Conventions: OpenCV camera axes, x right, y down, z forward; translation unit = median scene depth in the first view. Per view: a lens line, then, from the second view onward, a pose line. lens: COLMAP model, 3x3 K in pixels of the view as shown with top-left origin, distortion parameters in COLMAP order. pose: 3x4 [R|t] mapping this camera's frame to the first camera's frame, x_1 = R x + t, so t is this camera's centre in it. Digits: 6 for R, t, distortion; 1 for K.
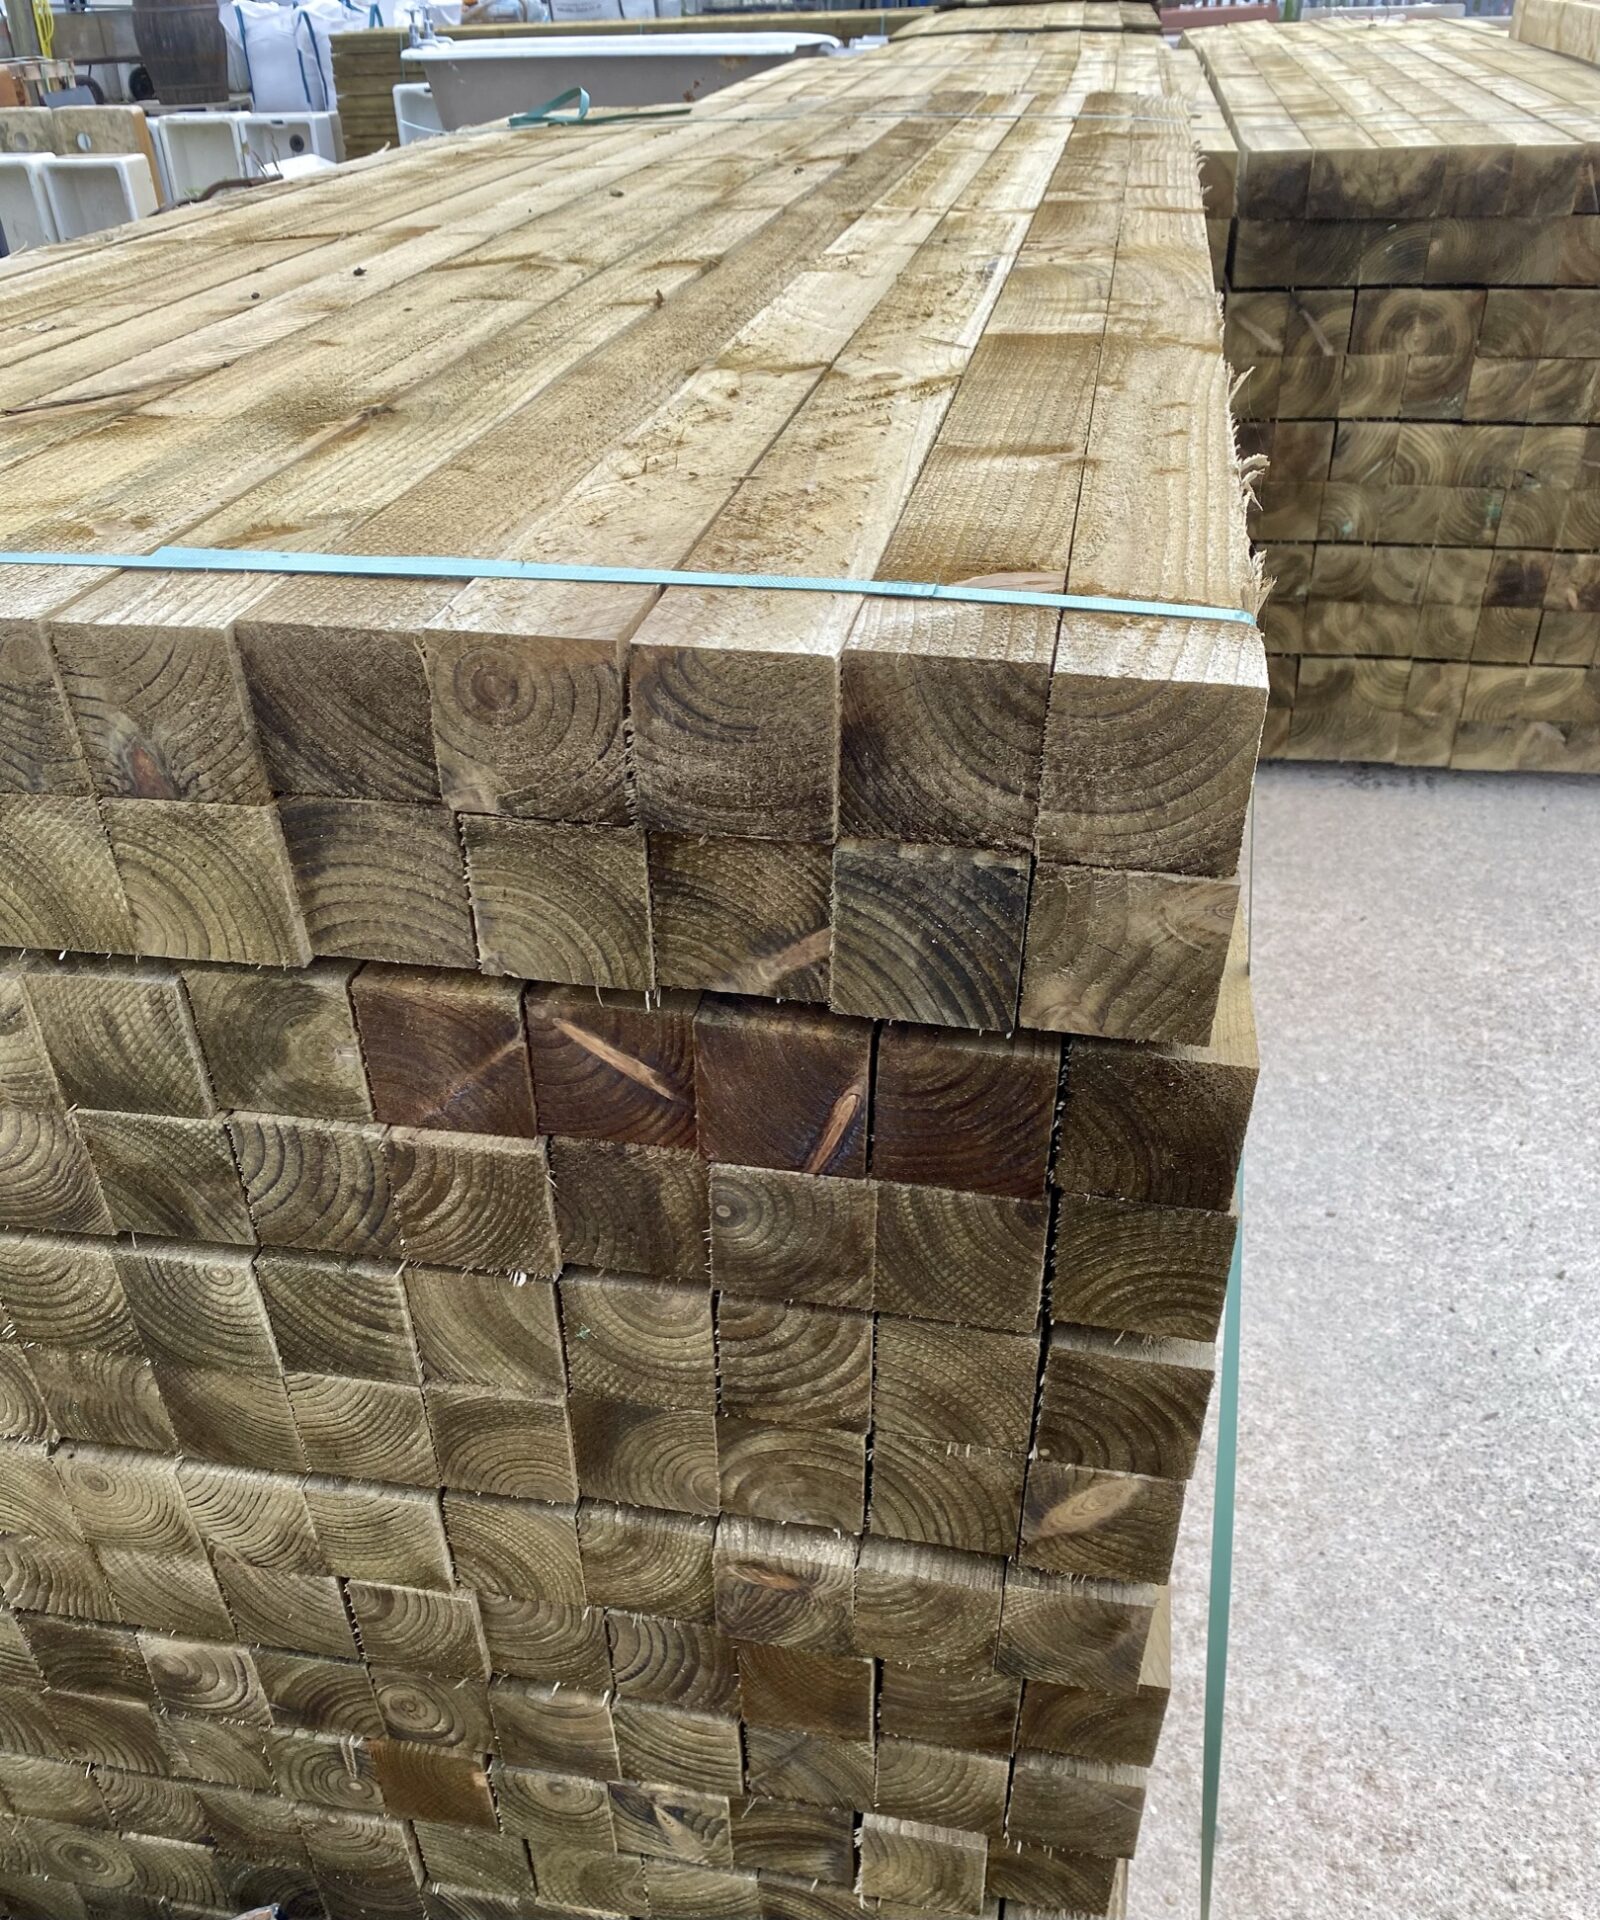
lens RADIAL K [[1531.2, 0, 809.4], [0, 1531.2, 973.5], [0, 0, 1]] dist [-0.002281, -0.004671]
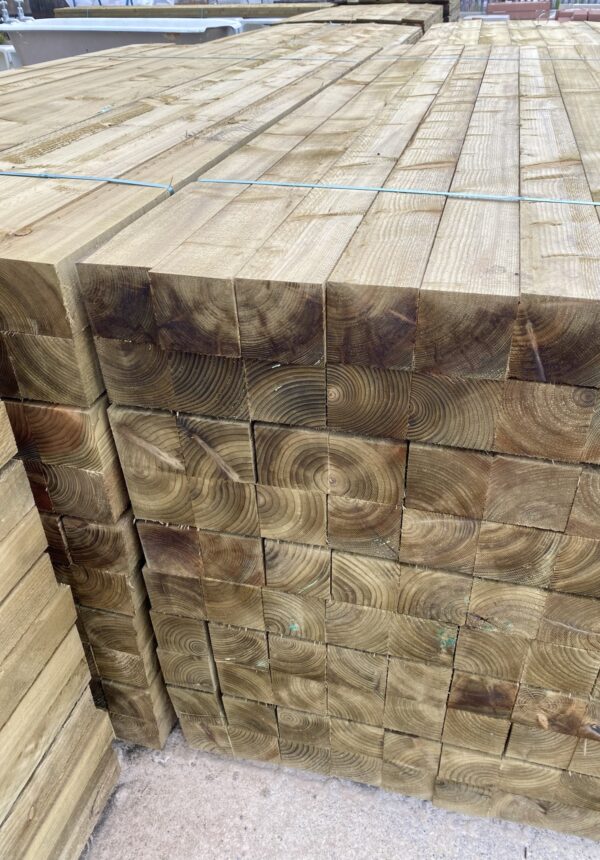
lens RADIAL K [[677.0, 0, 295.2], [0, 677.0, 424.1], [0, 0, 1]] dist [0.004920, -0.011535]
pose [[0.997409, 0.052614, -0.049058, 0.390130], [-0.052597, 0.998614, 0.001640, -0.439839], [0.049077, 0.000945, 0.998795, 0.639055]]
